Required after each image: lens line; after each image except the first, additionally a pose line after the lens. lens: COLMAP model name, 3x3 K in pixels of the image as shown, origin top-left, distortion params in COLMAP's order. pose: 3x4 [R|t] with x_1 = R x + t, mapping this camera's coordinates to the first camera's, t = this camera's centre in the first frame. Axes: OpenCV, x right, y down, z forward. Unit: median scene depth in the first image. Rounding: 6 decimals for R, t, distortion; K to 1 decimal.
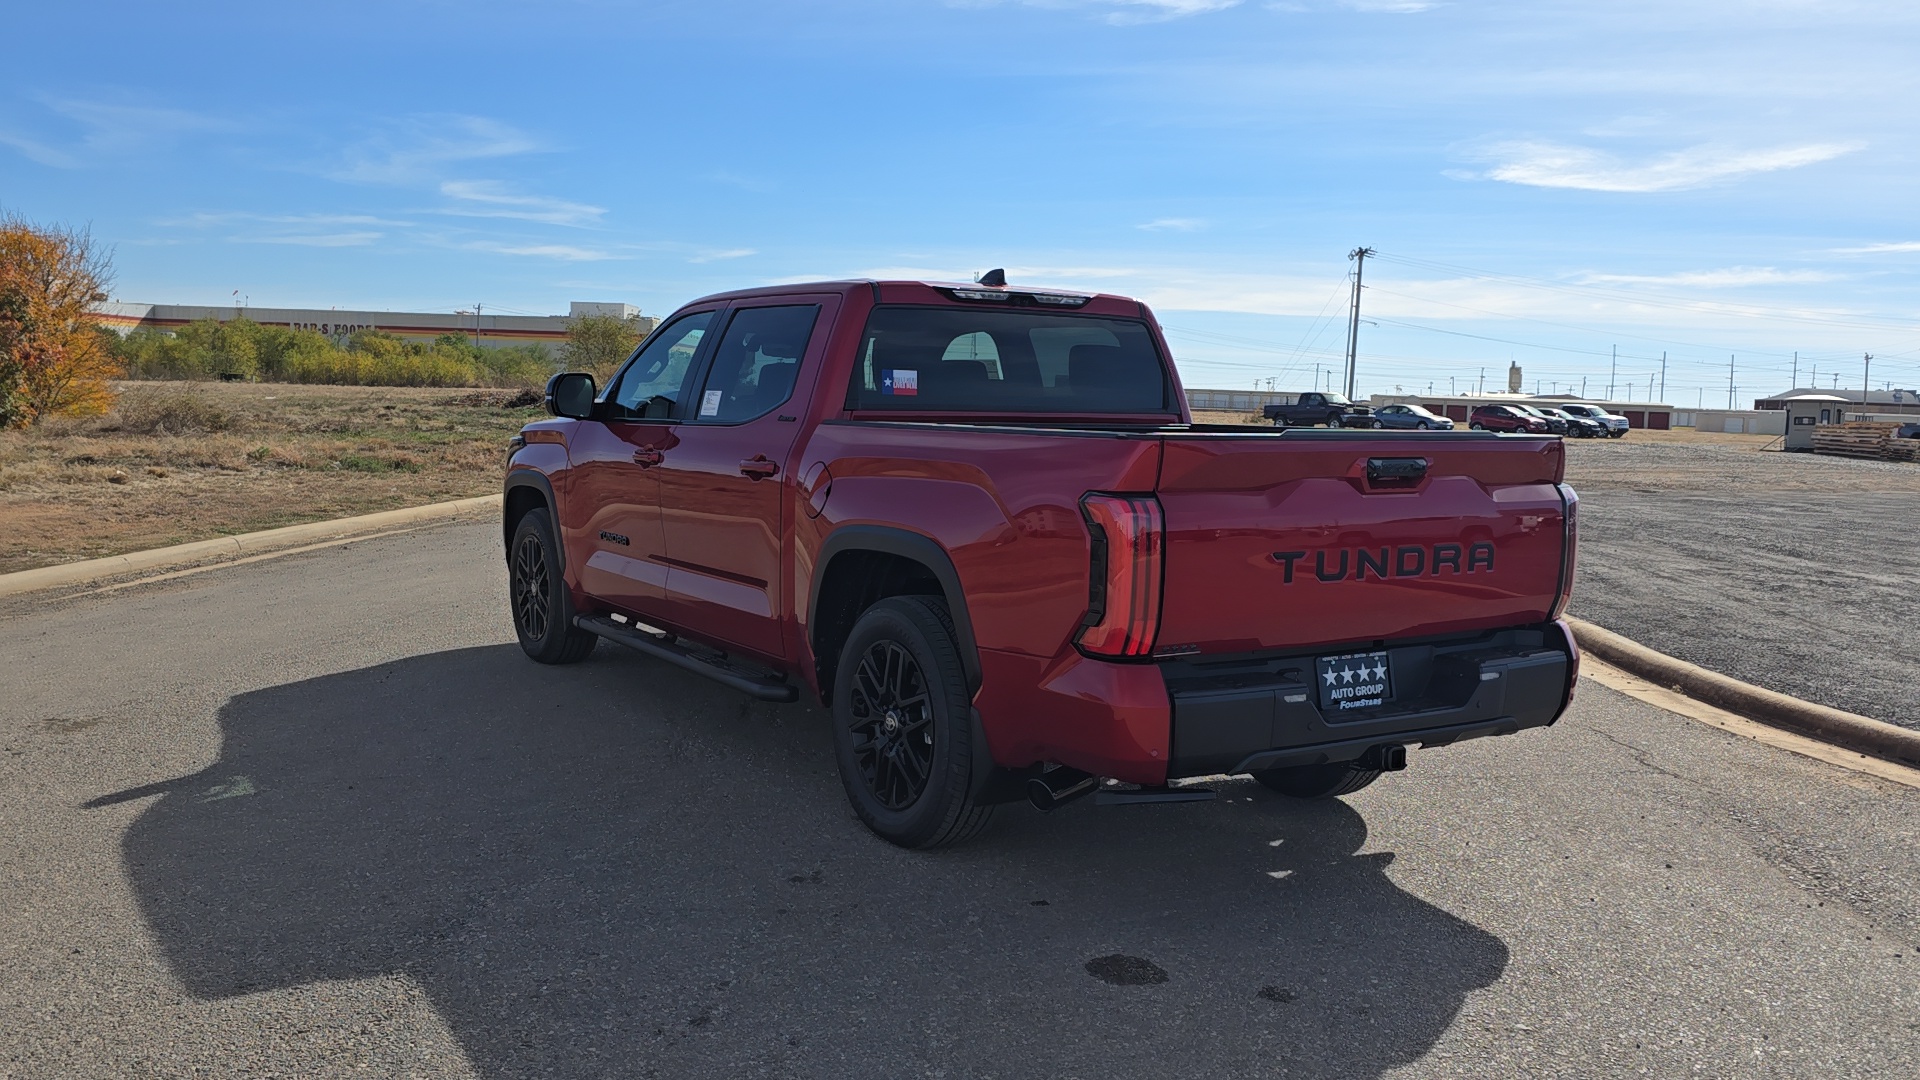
lens RADIAL K [[1595.7, 0, 958.7], [0, 1595.7, 542.2], [0, 0, 1]] dist [-0.002467, -0.015414]
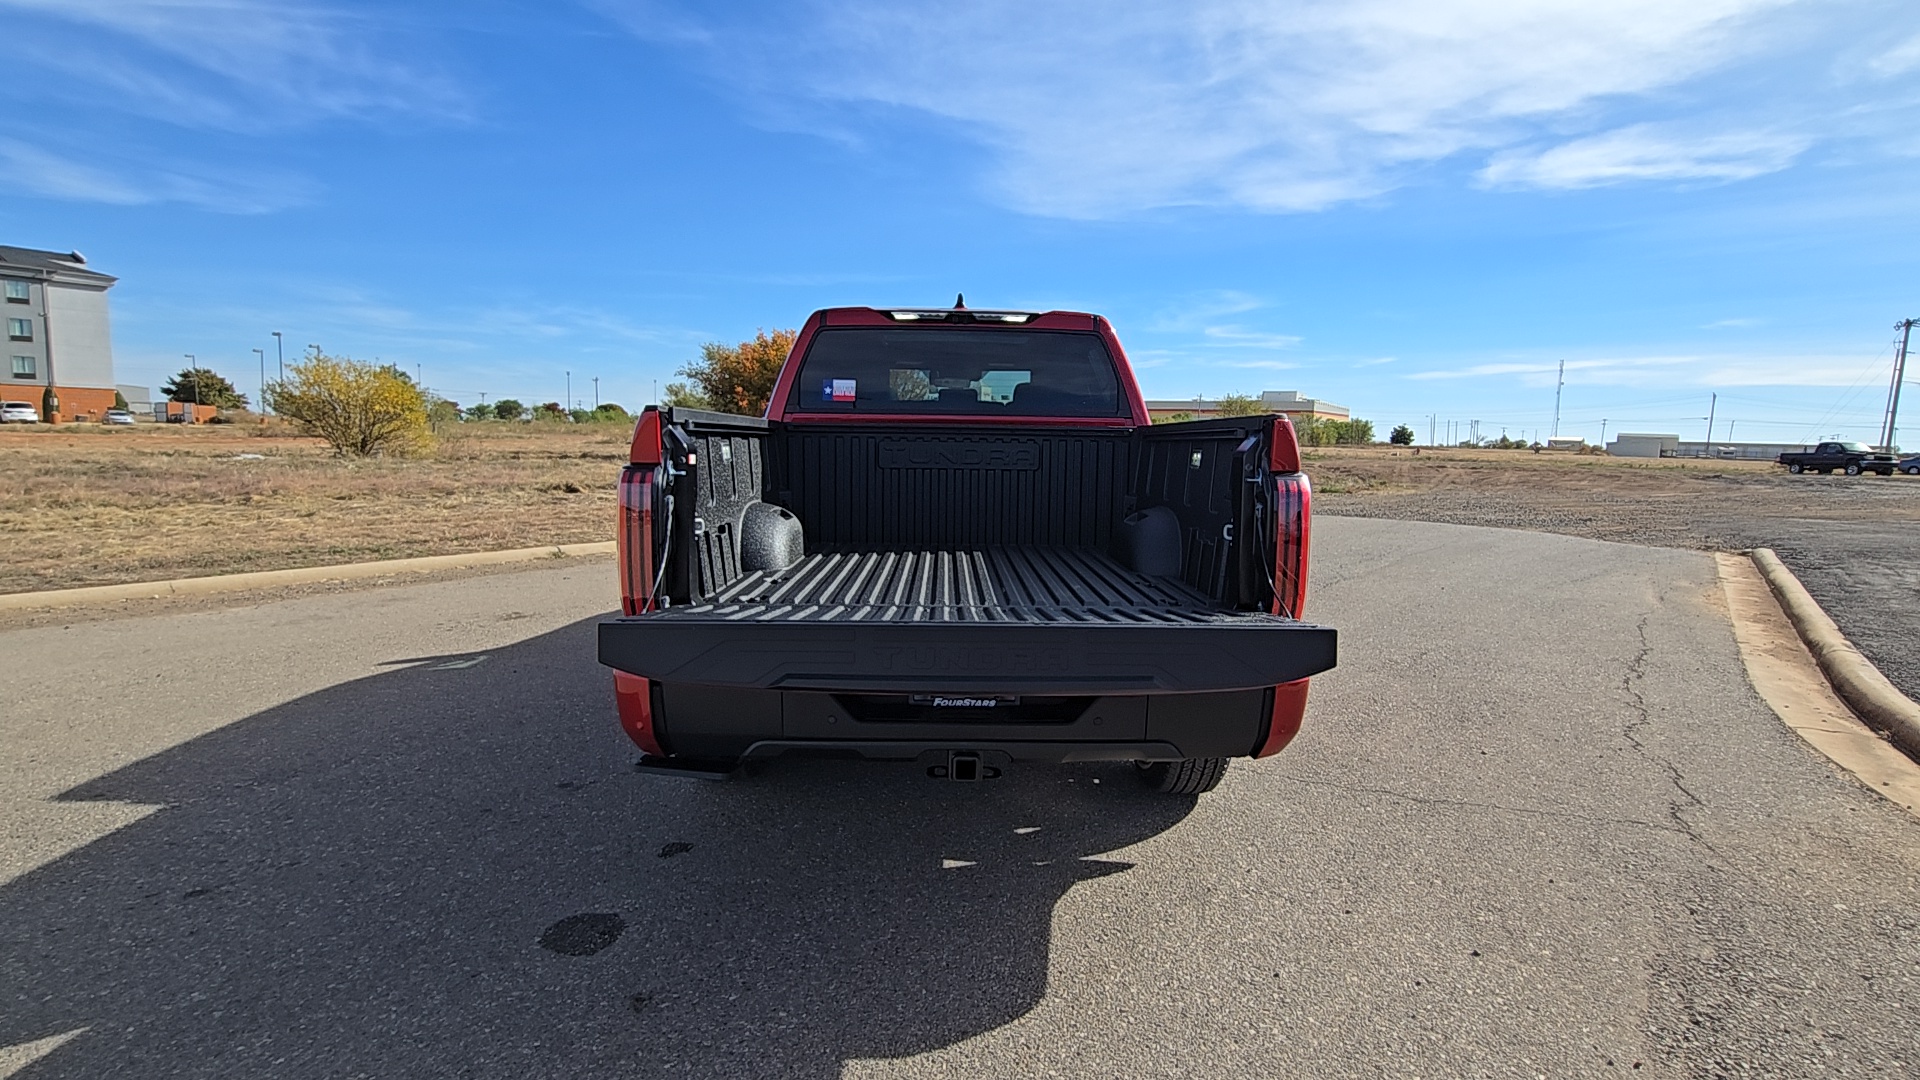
lens RADIAL K [[972.0, 0, 968.1], [0, 972.0, 571.0], [0, 0, 1]] dist [-0.005125, 0.006325]
pose [[0.859444, 0.061579, -0.507507, 0.397948], [-0.045607, 0.997996, 0.043860, -0.000931], [0.509191, -0.014550, 0.860530, 0.382507]]
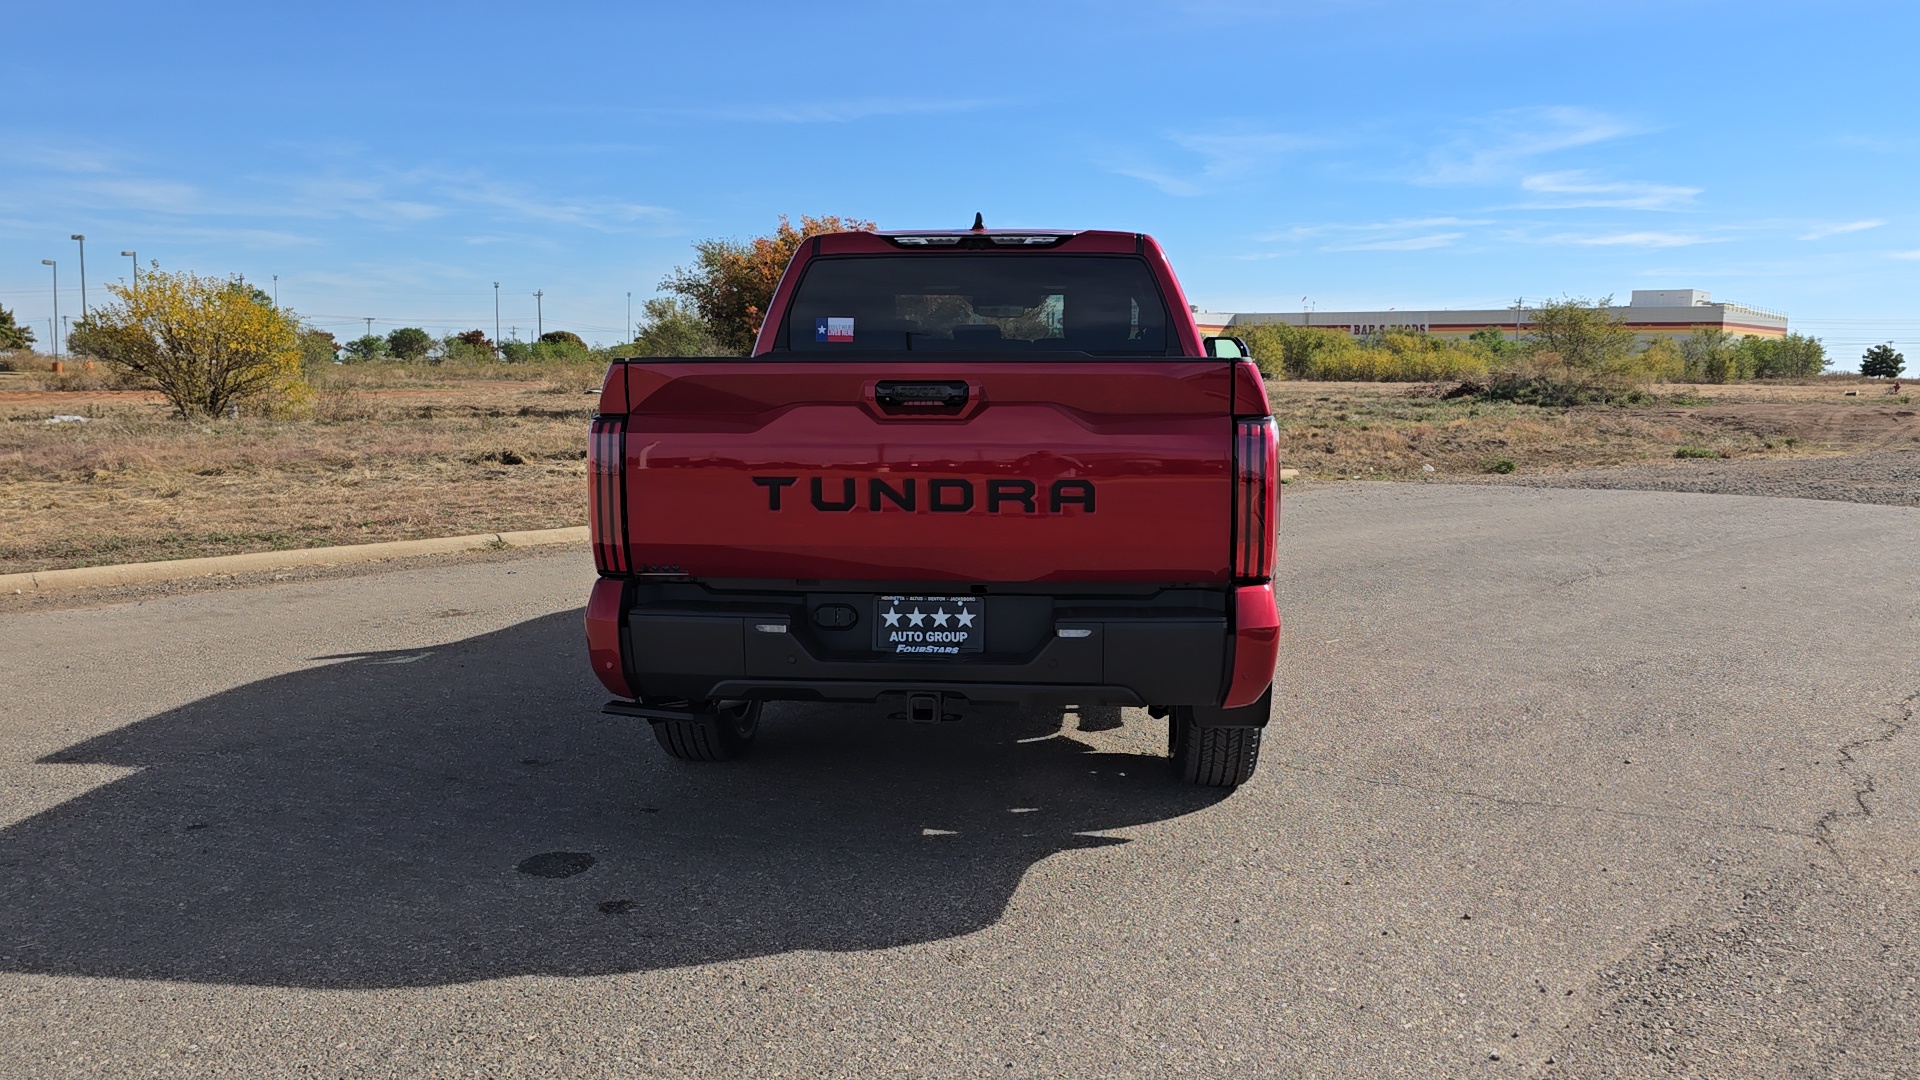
lens RADIAL K [[1595.7, 0, 965.0], [0, 1595.7, 539.9], [0, 0, 1]] dist [-0.002467, -0.015414]
pose [[0.802857, 0.040904, -0.594767, 0.606238], [-0.040731, 0.999076, 0.013729, 0.017872], [0.594779, 0.013203, 0.803781, 0.199469]]
